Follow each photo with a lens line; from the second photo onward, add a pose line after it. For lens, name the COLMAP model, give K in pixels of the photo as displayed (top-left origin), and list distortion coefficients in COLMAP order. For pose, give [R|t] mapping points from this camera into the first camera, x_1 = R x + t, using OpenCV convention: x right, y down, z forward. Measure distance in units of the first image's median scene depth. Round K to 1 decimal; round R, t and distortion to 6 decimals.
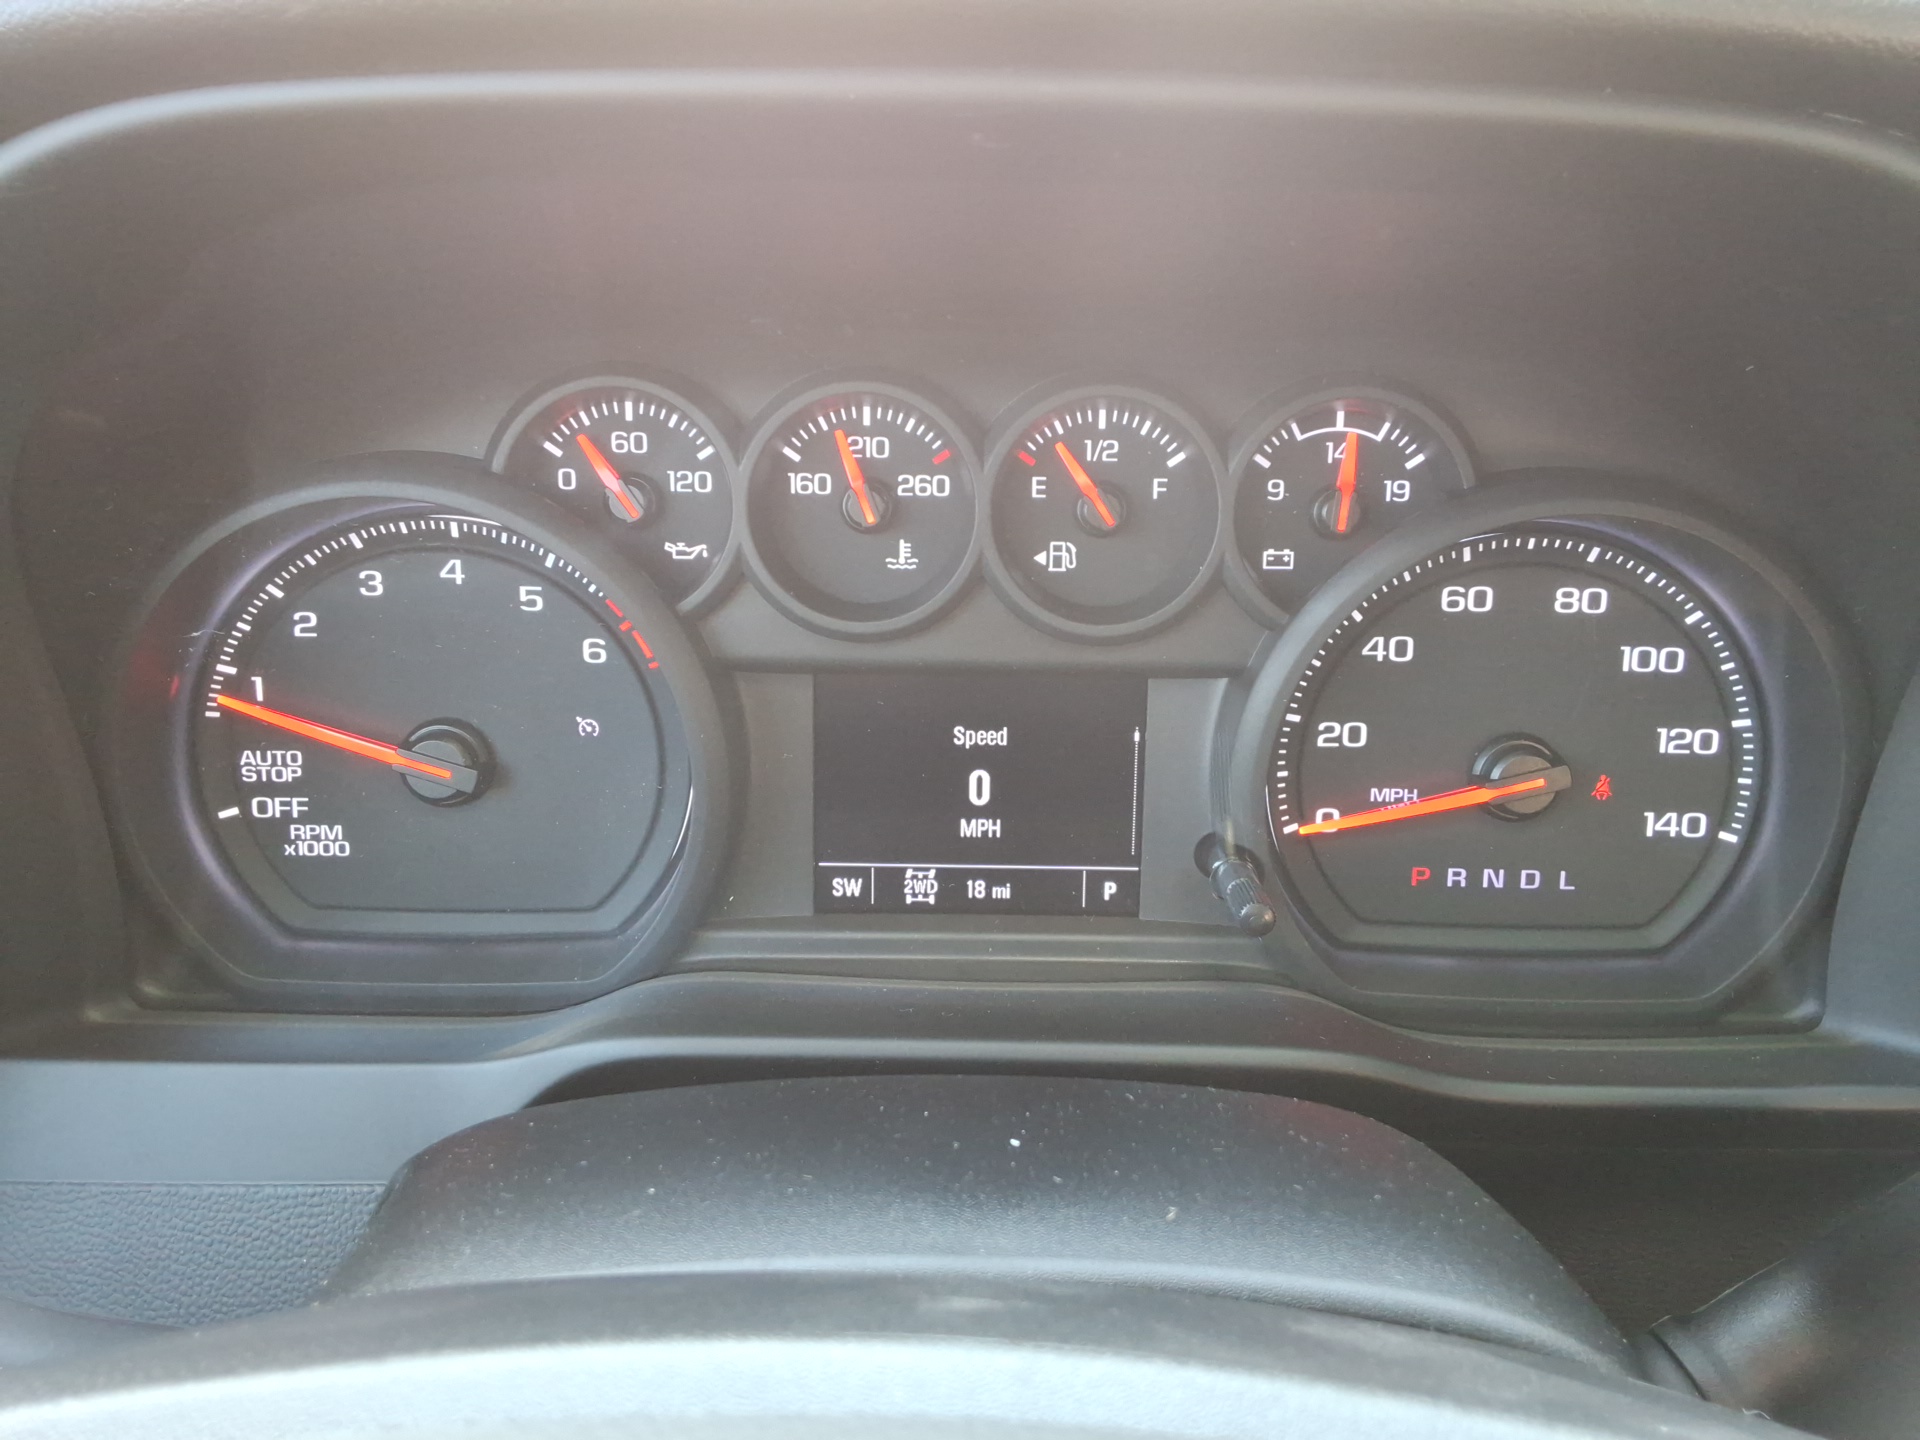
lens RADIAL K [[1565.4, 0, 946.4], [0, 1565.4, 685.1], [0, 0, 1]] dist [0.098919, -0.147461]
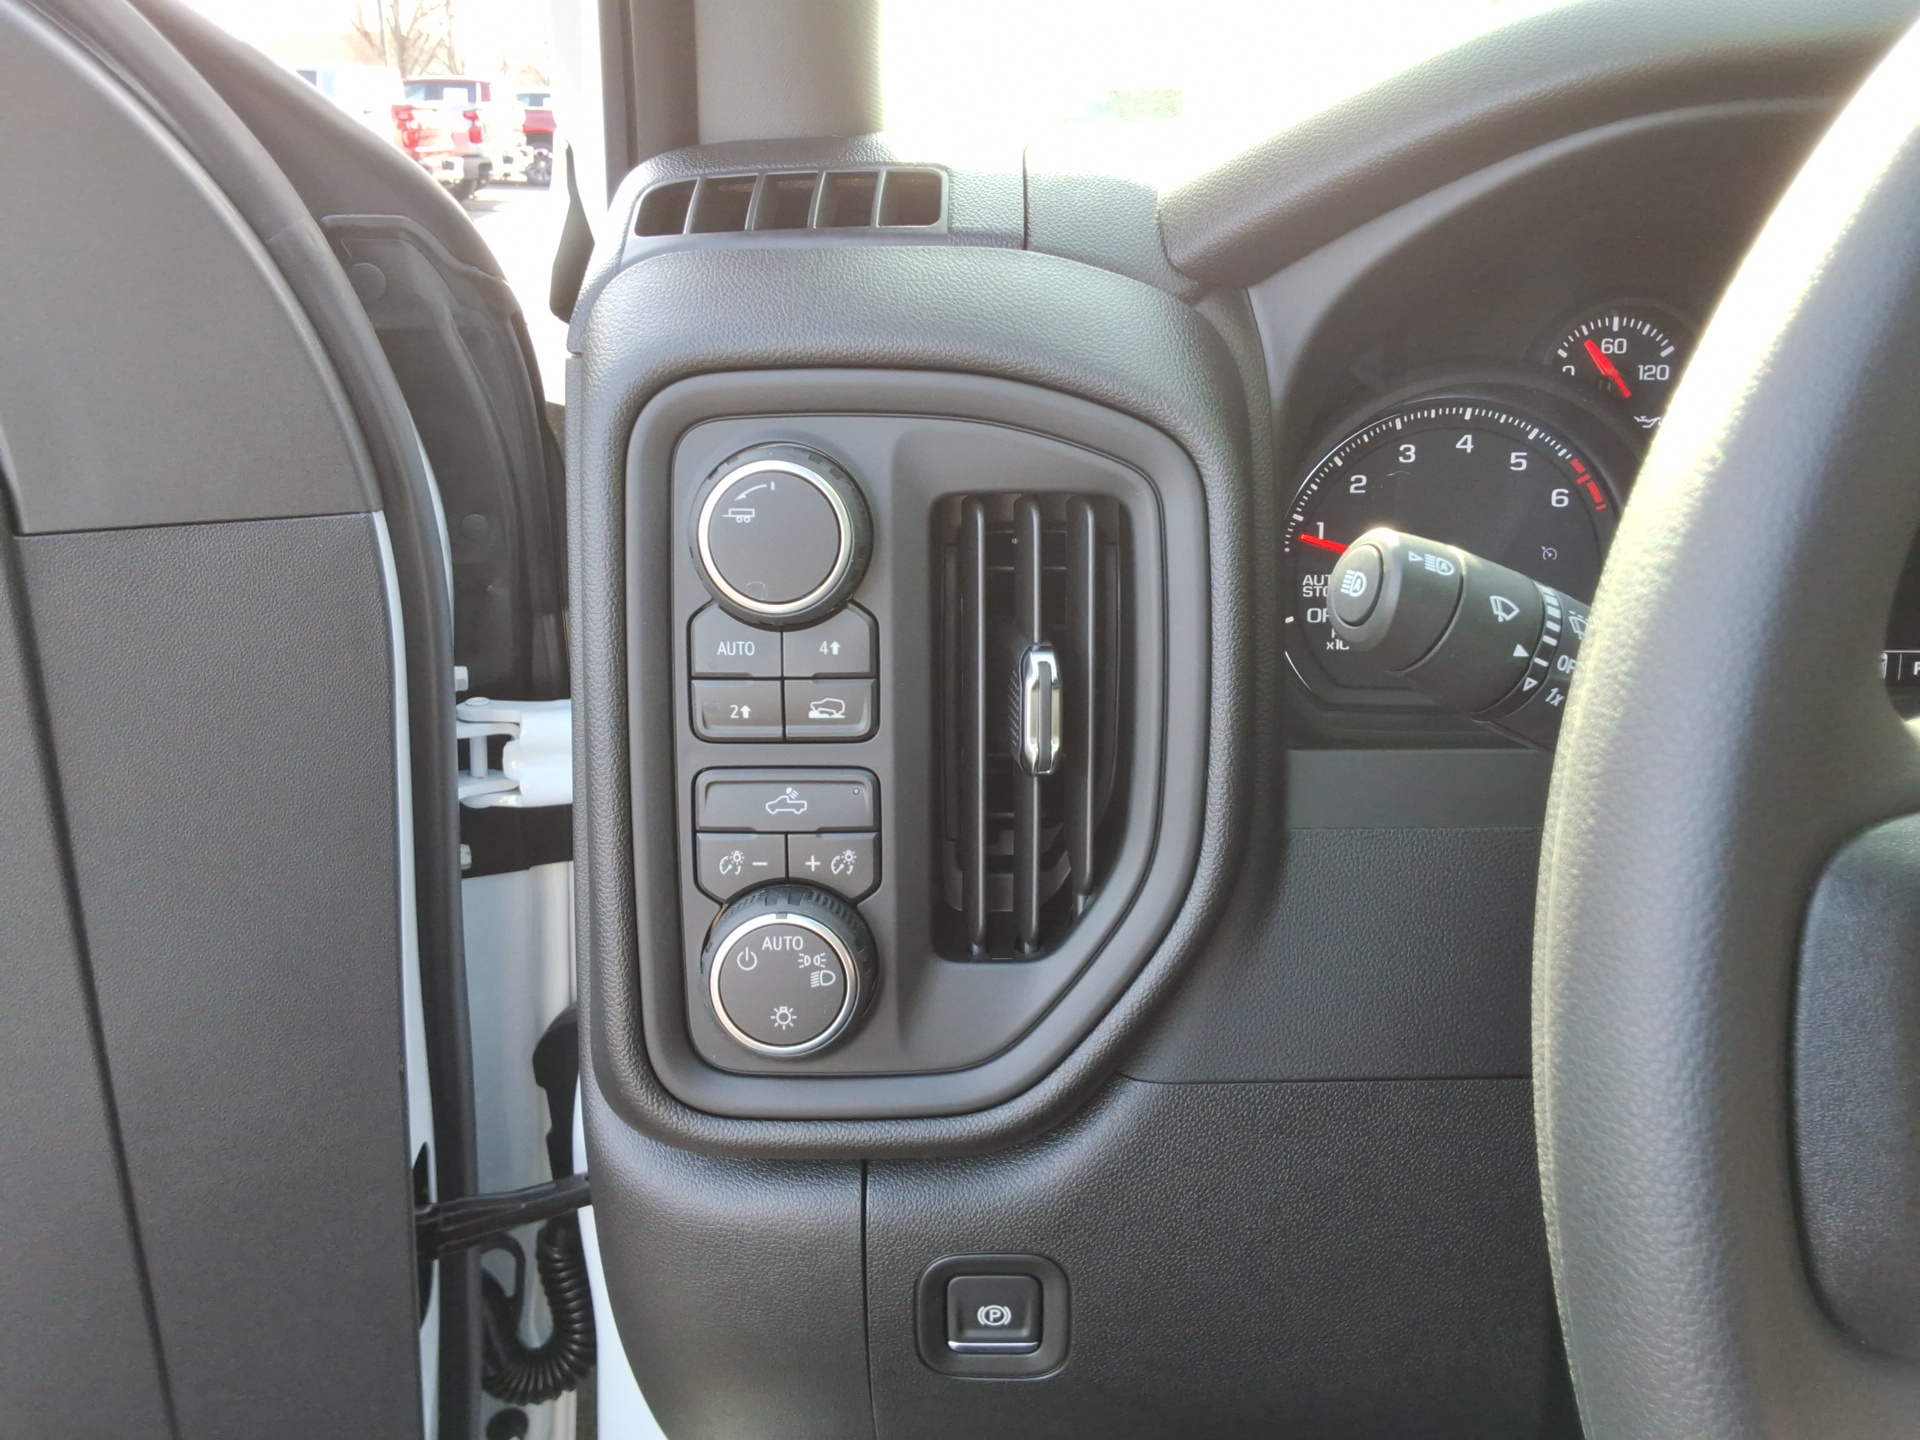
lens RADIAL K [[1565.4, 0, 949.0], [0, 1565.4, 703.2], [0, 0, 1]] dist [0.098919, -0.147461]
pose [[0.999721, -0.017428, -0.015926, -0.759548], [0.017521, 0.999830, 0.005735, 0.146241], [0.015823, -0.006013, 0.999857, -0.439107]]
